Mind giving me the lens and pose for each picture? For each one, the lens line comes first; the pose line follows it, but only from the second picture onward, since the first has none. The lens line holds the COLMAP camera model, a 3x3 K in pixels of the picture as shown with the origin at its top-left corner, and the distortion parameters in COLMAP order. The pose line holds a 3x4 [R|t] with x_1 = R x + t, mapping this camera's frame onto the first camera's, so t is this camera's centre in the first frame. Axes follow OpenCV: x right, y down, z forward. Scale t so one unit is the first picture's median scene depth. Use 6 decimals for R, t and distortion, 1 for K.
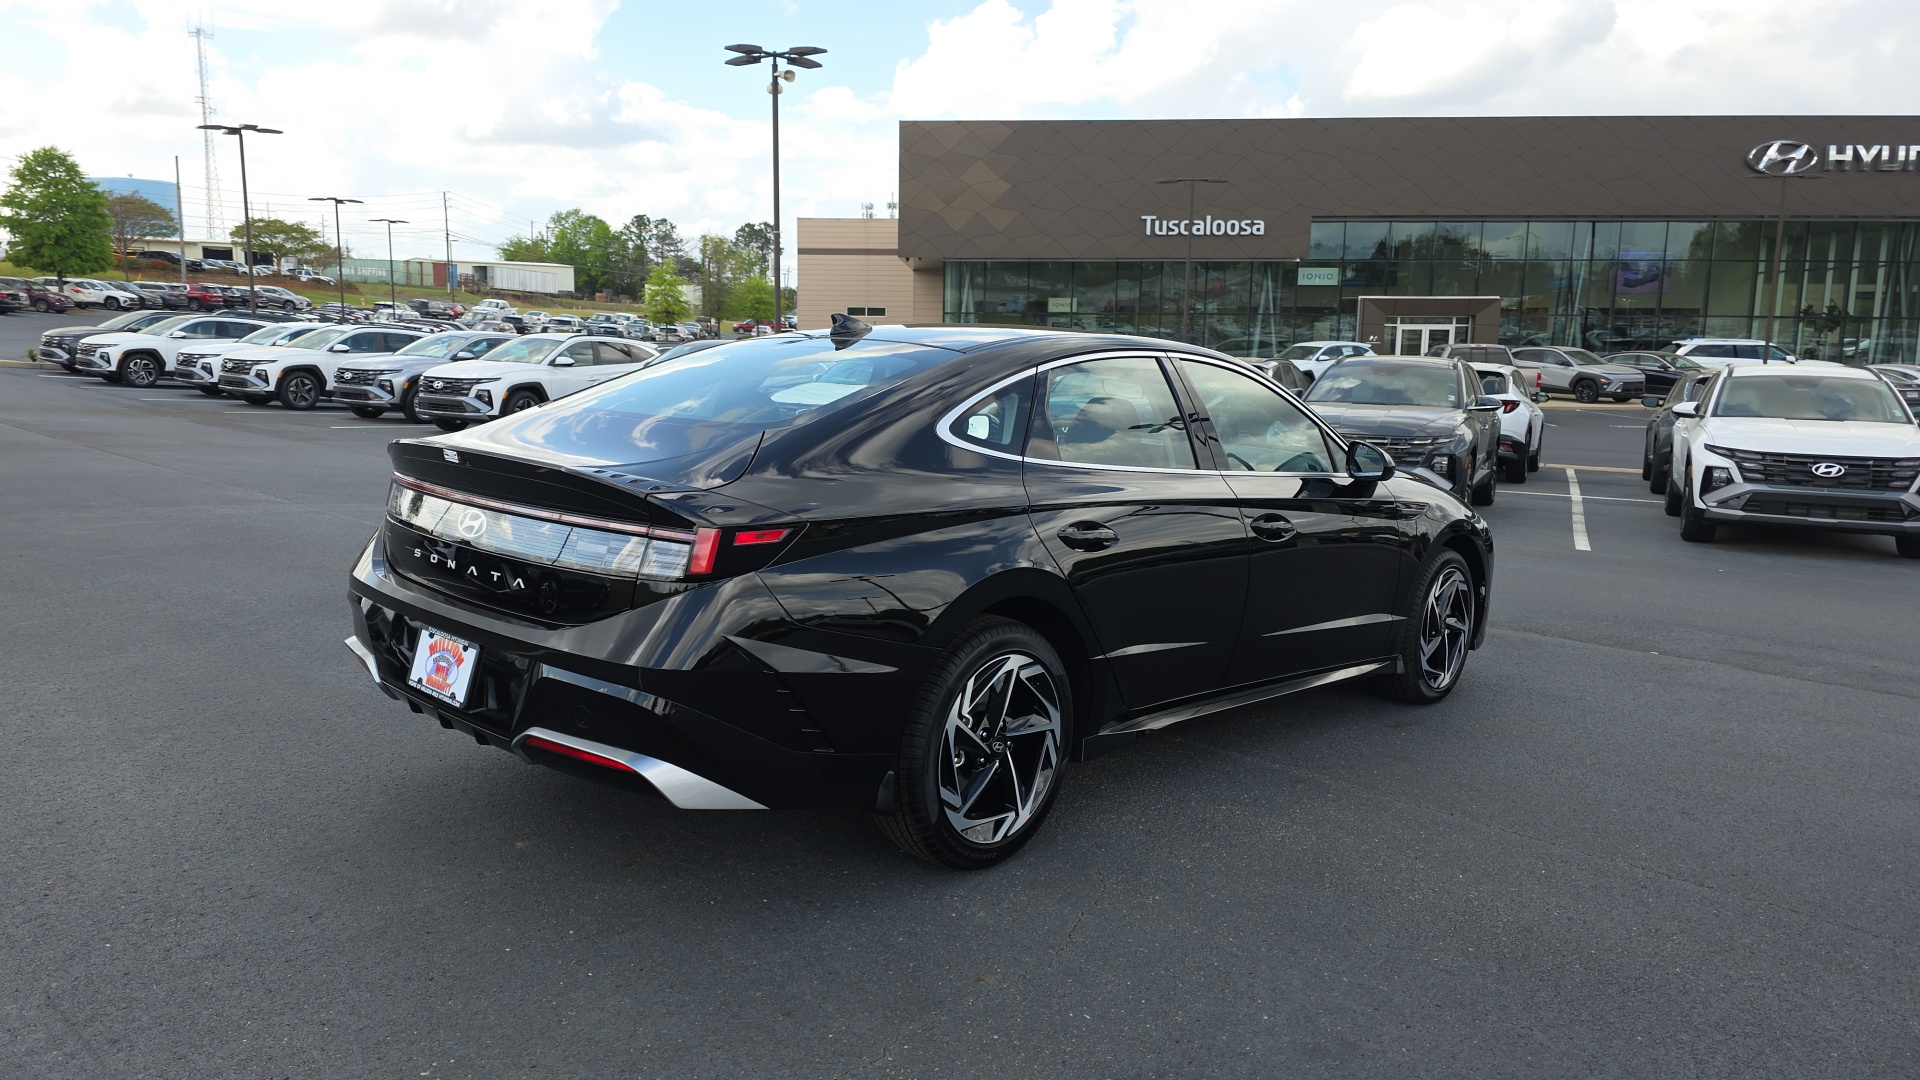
lens RADIAL K [[1304.0, 0, 942.2], [0, 1304.0, 531.9], [0, 0, 1]] dist [0.065788, -0.068445]
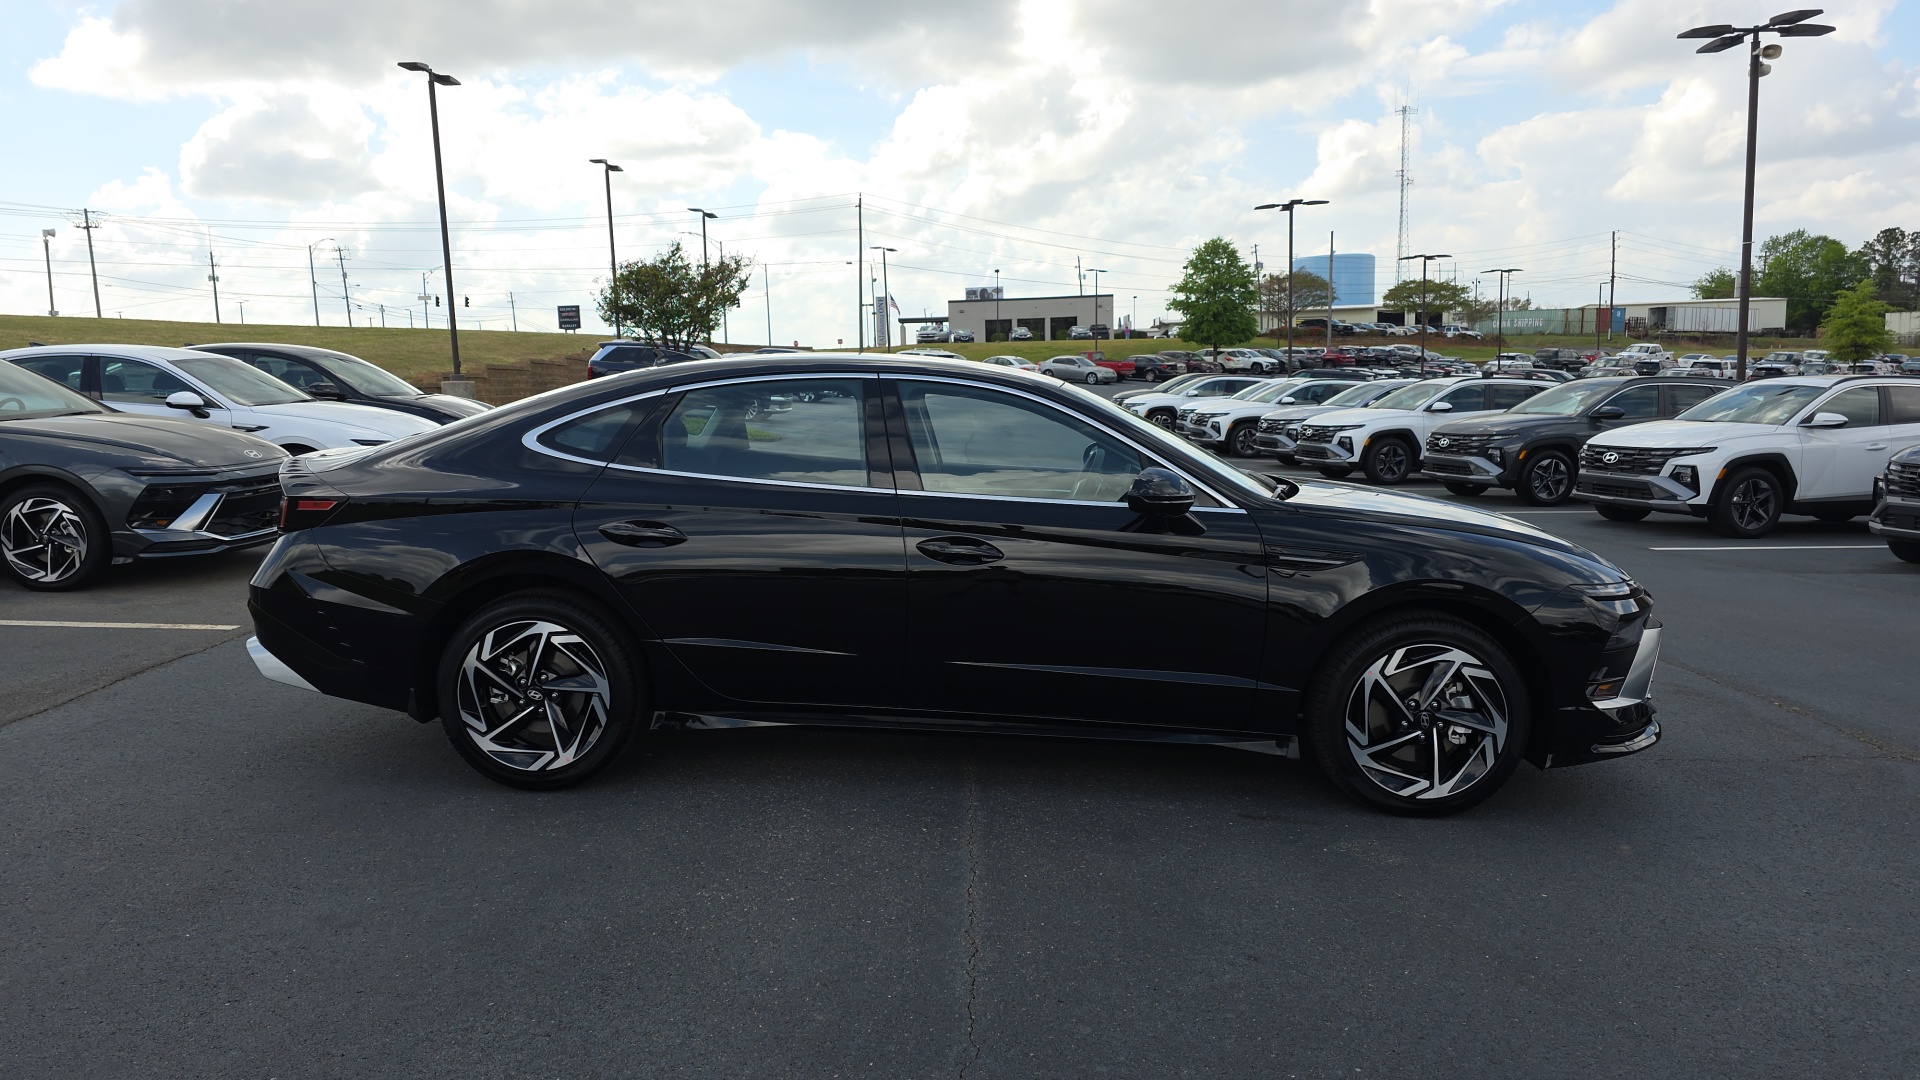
lens RADIAL K [[1367.8, 0, 951.4], [0, 1367.8, 559.6], [0, 0, 1]] dist [0.024343, -0.032016]
pose [[0.654076, 0.060912, -0.753973, 0.100490], [-0.079797, 0.996747, 0.011301, -0.000711], [0.752208, 0.052773, 0.656809, 0.034688]]
